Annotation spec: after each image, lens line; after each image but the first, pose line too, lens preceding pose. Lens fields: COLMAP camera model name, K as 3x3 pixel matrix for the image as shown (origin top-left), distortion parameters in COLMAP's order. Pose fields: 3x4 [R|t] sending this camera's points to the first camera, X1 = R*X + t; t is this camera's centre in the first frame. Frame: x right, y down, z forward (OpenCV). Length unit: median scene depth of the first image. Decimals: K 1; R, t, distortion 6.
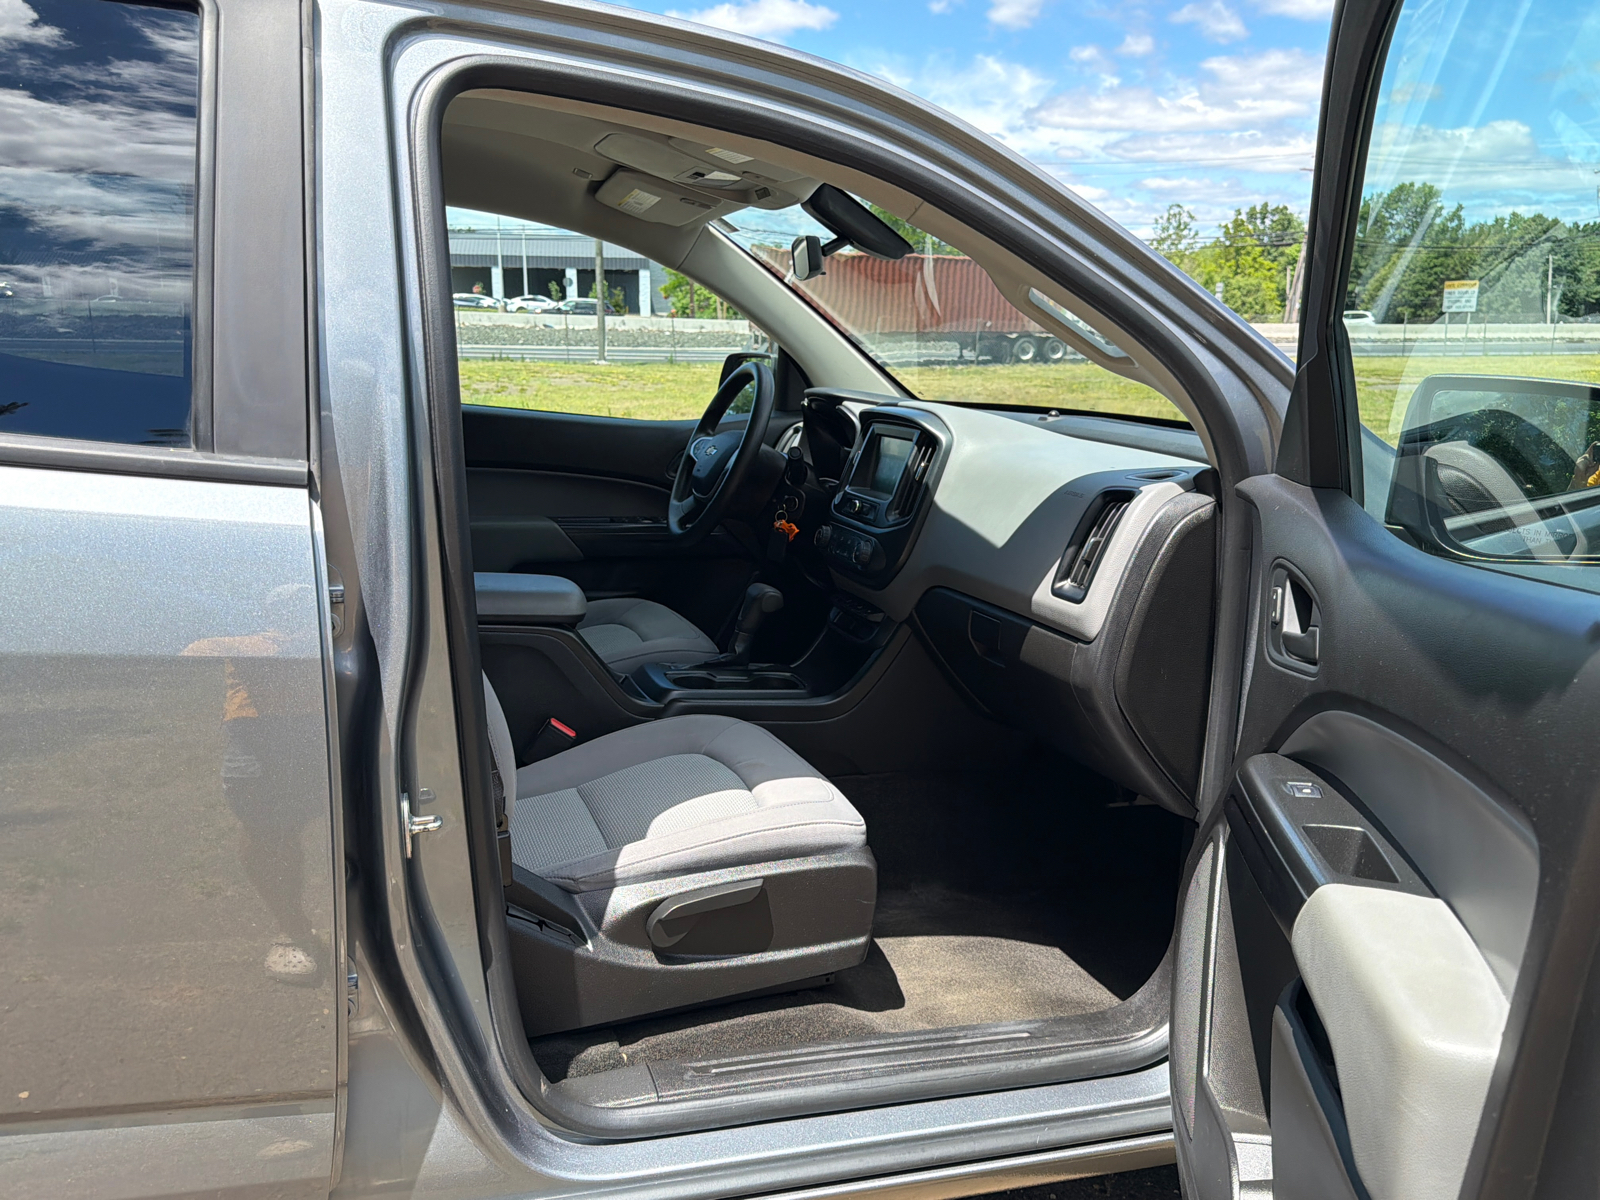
lens RADIAL K [[1338.9, 0, 791.0], [0, 1338.9, 605.8], [0, 0, 1]] dist [0.053080, -0.085965]
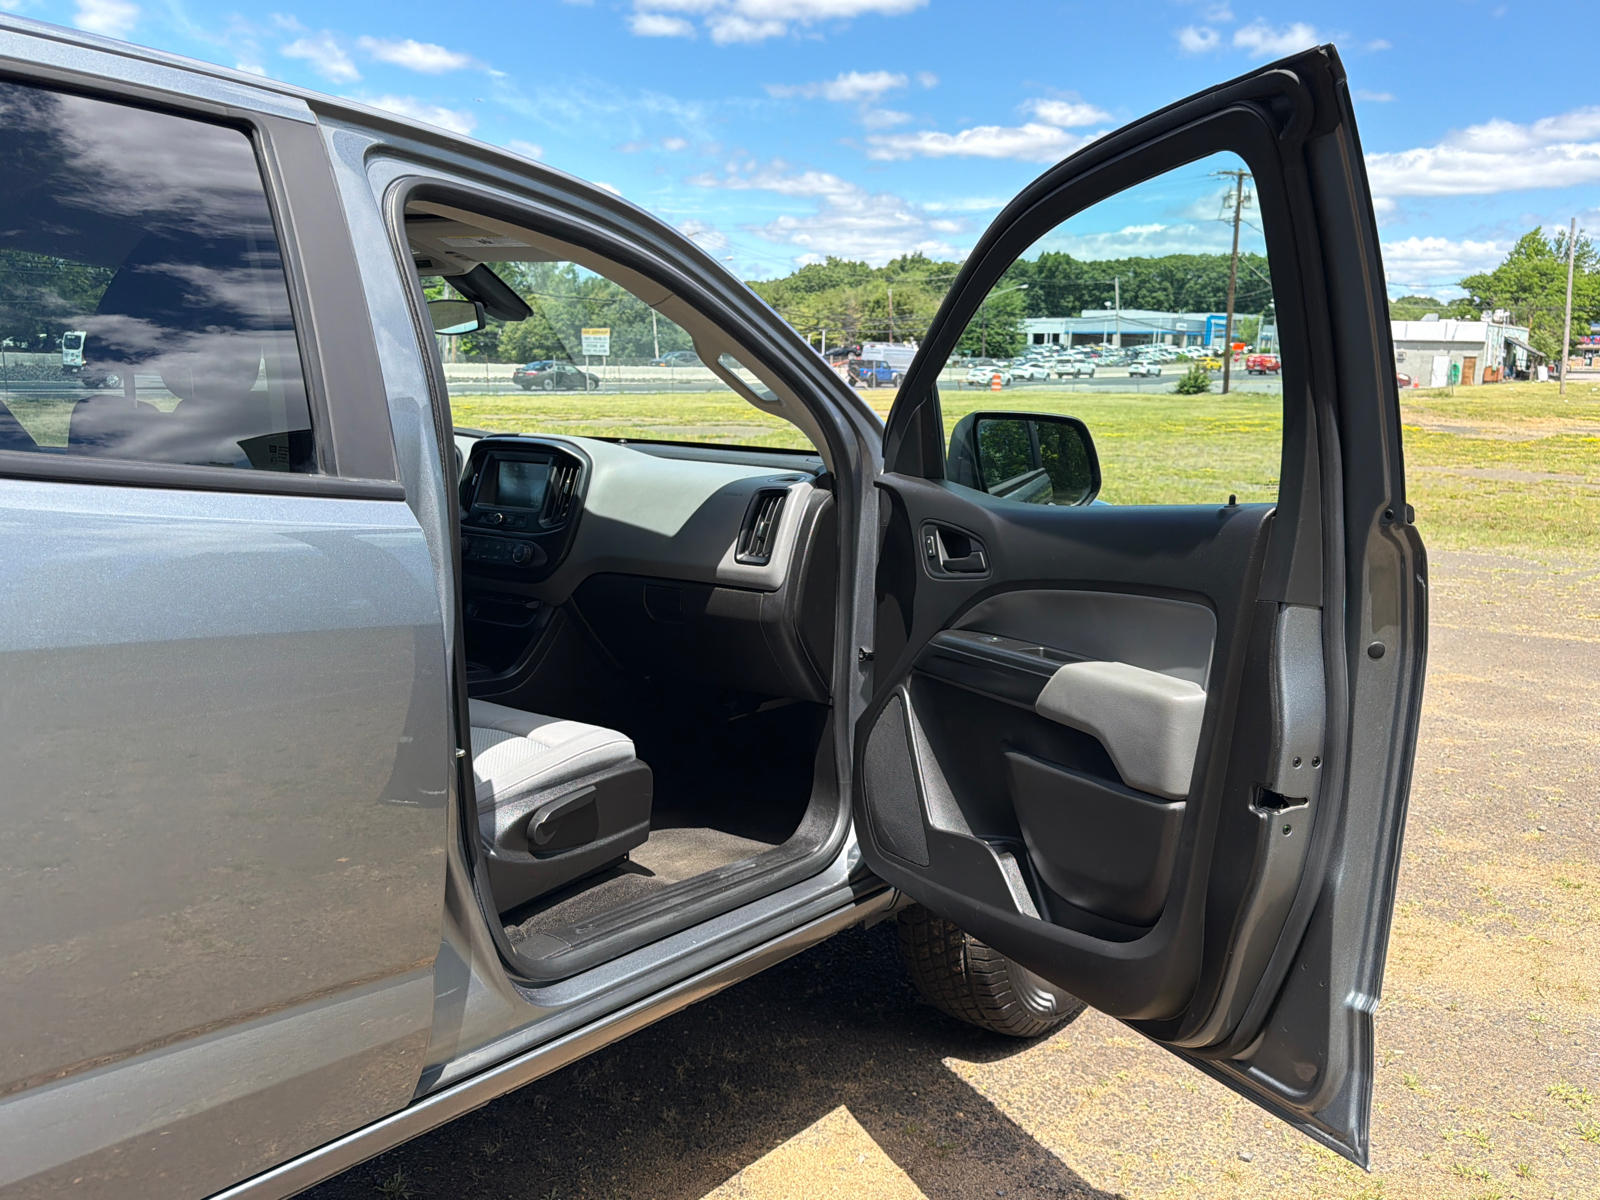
lens RADIAL K [[1338.9, 0, 799.5], [0, 1338.9, 624.3], [0, 0, 1]] dist [0.053080, -0.085965]
pose [[0.816561, -0.098705, 0.568758, -0.579308], [0.106470, 0.994121, 0.019667, 0.036404], [-0.567356, 0.044497, 0.822270, -0.226662]]
